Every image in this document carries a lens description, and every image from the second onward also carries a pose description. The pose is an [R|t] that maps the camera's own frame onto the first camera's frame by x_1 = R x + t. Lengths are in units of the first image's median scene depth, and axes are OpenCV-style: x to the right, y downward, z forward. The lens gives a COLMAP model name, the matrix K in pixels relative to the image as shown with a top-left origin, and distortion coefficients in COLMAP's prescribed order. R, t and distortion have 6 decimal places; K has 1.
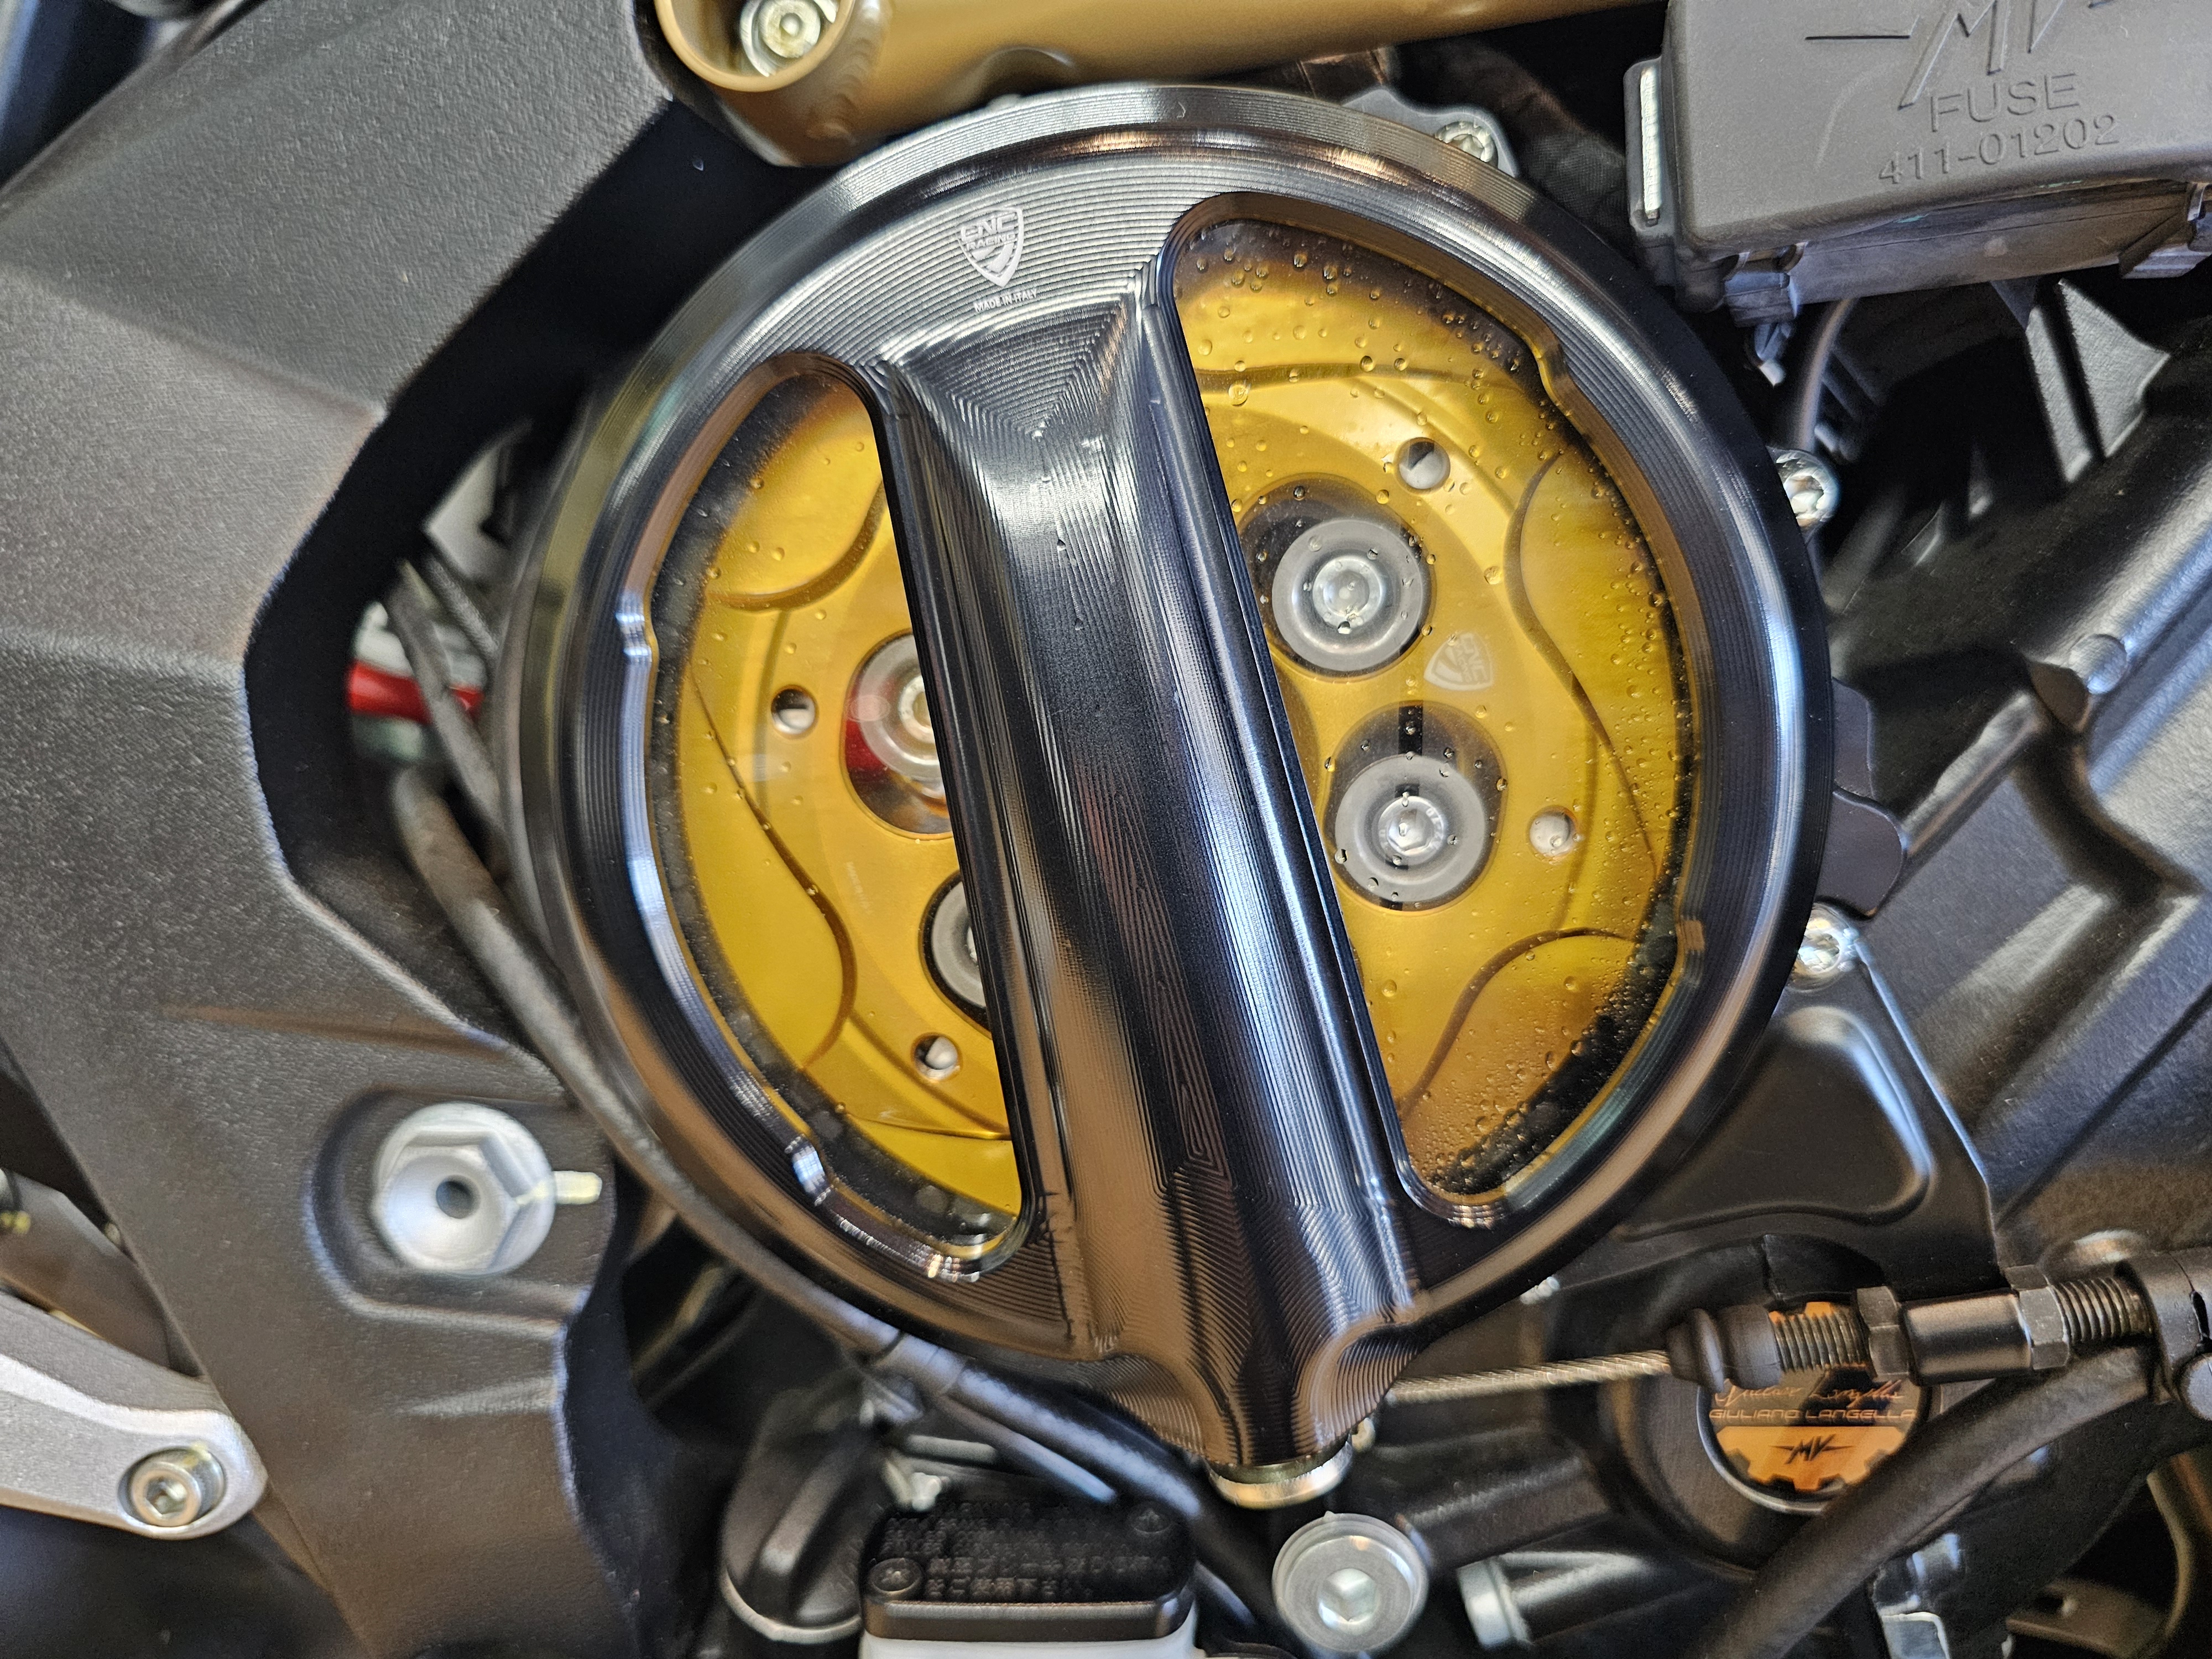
lens RADIAL K [[1618.1, 0, 1106.0], [0, 1618.1, 829.5], [0, 0, 1]] dist [0.046260, -0.102430]
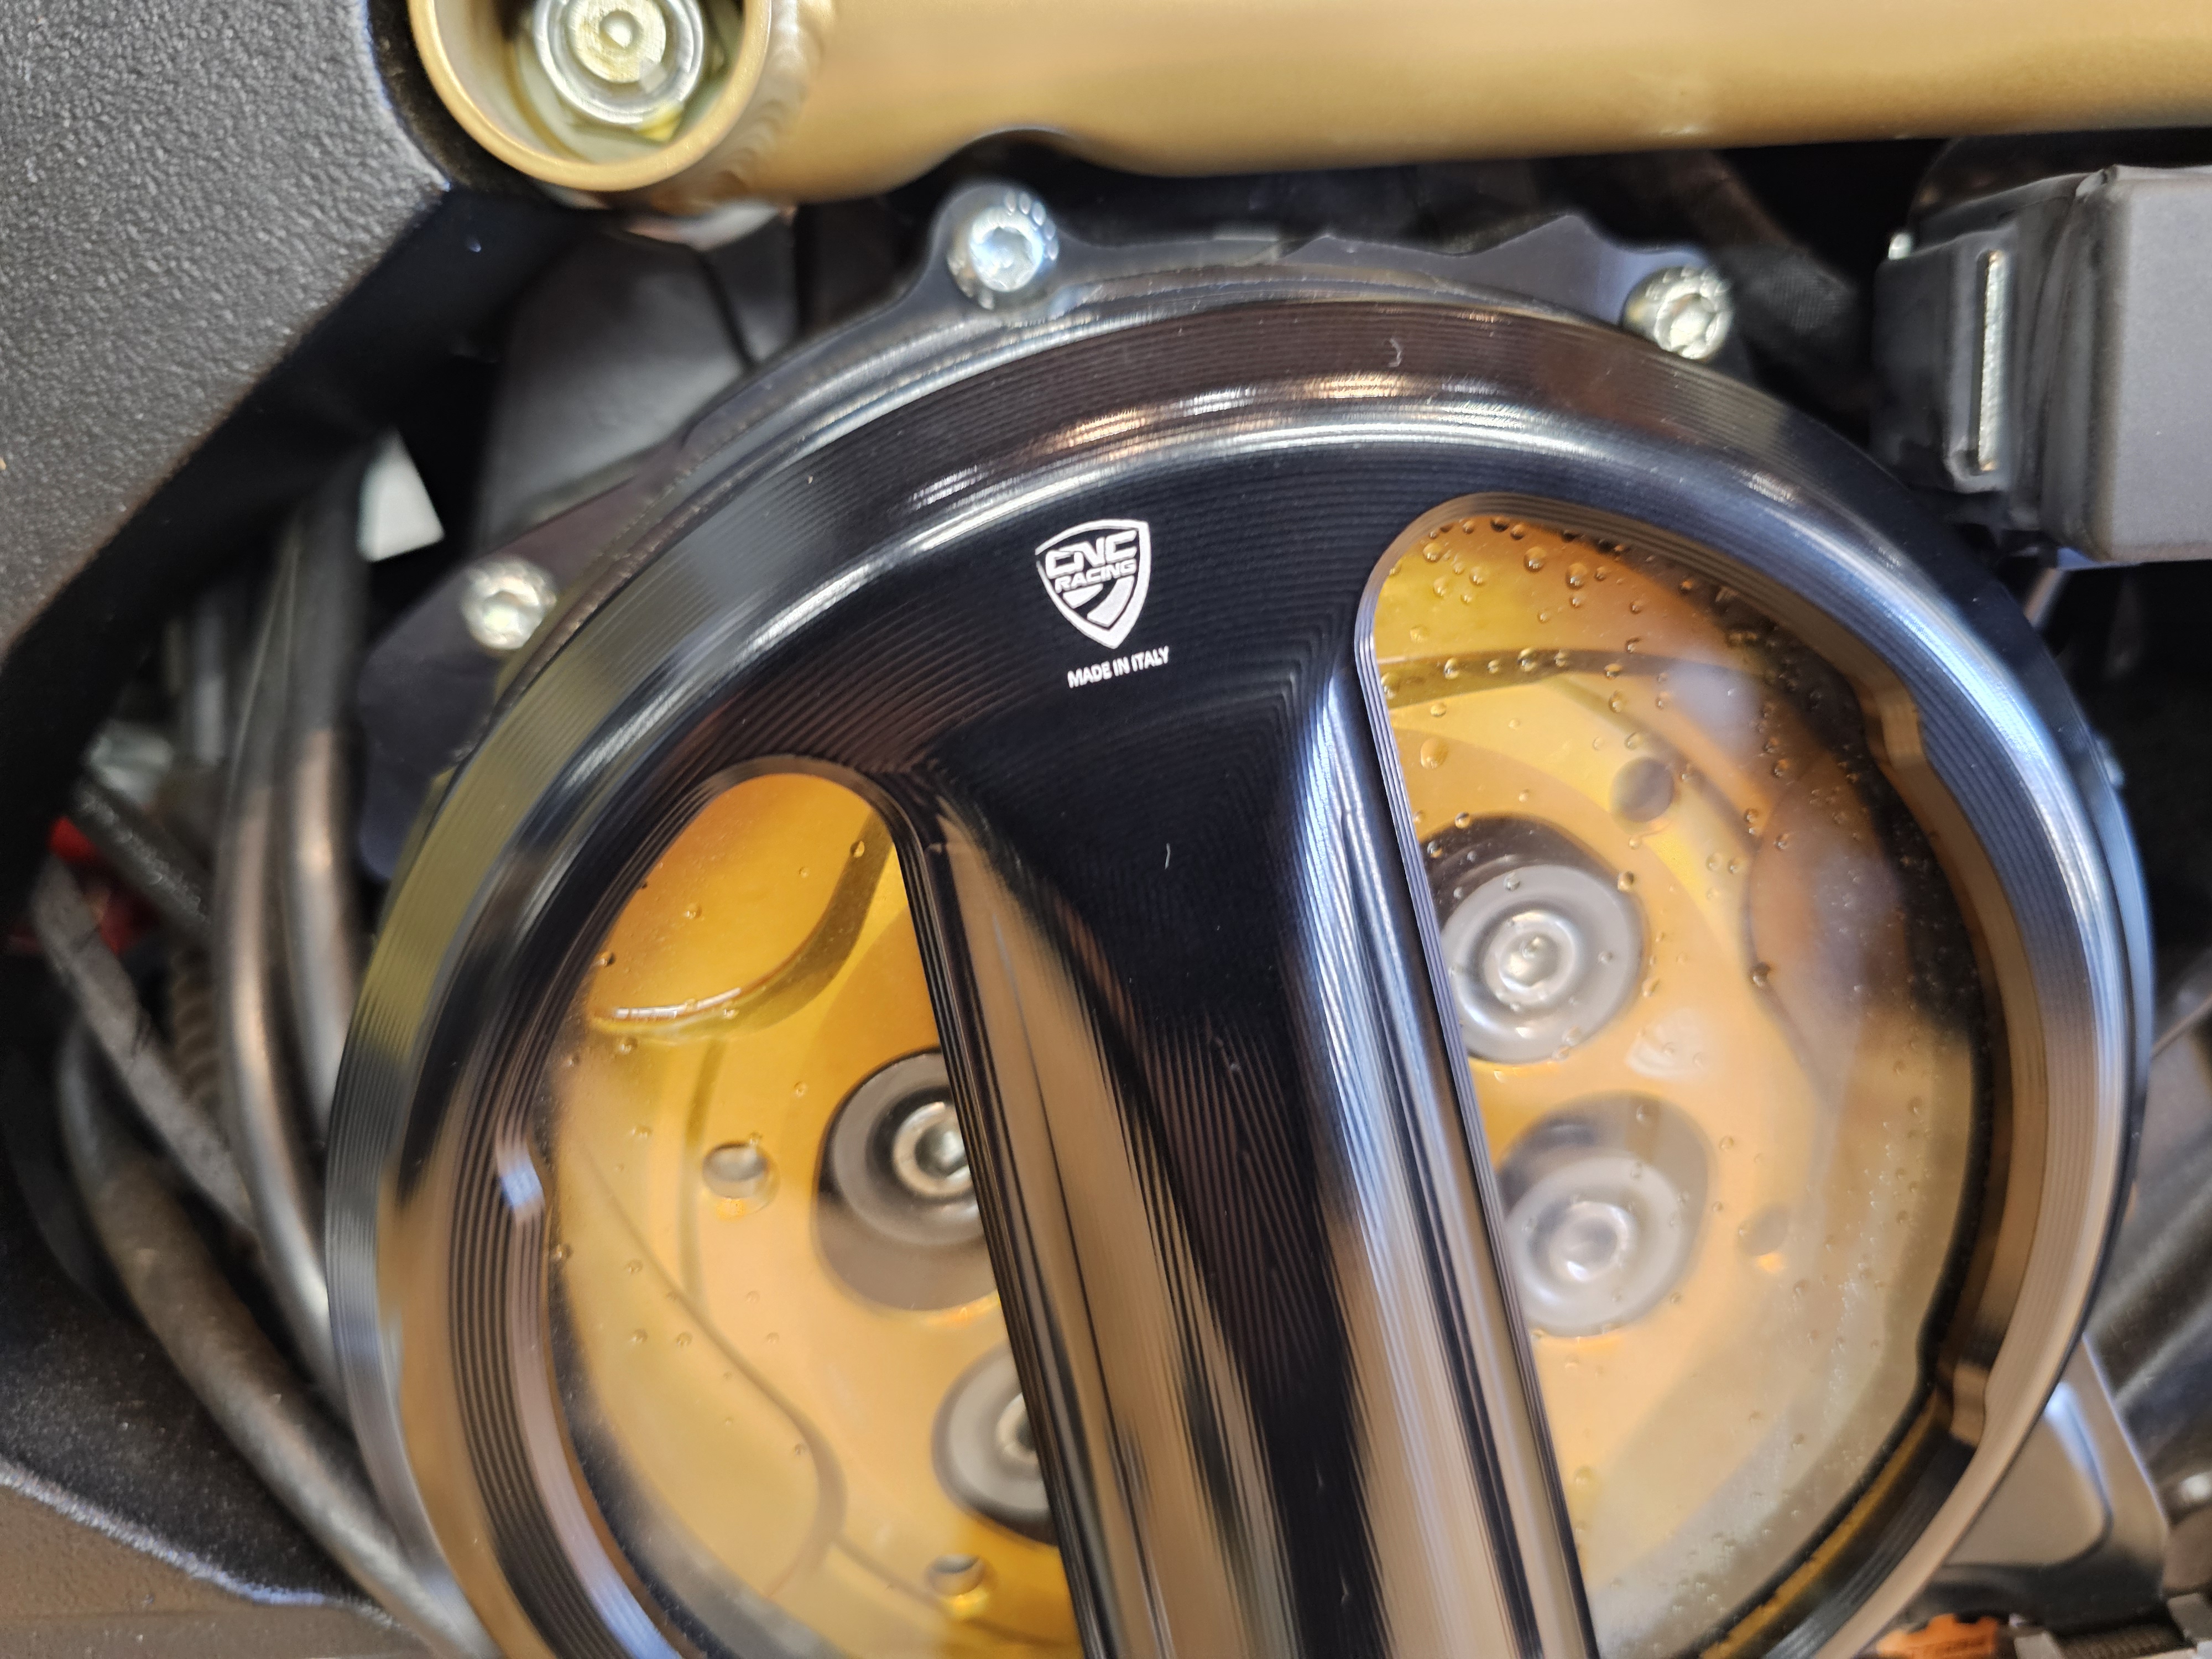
lens RADIAL K [[1618.1, 0, 1106.0], [0, 1618.1, 829.5], [0, 0, 1]] dist [0.046260, -0.102430]
pose [[0.979454, -0.062630, 0.191697, -0.159514], [0.029816, 0.985079, 0.169498, -0.311660], [-0.199452, -0.160300, 0.966707, 0.330826]]
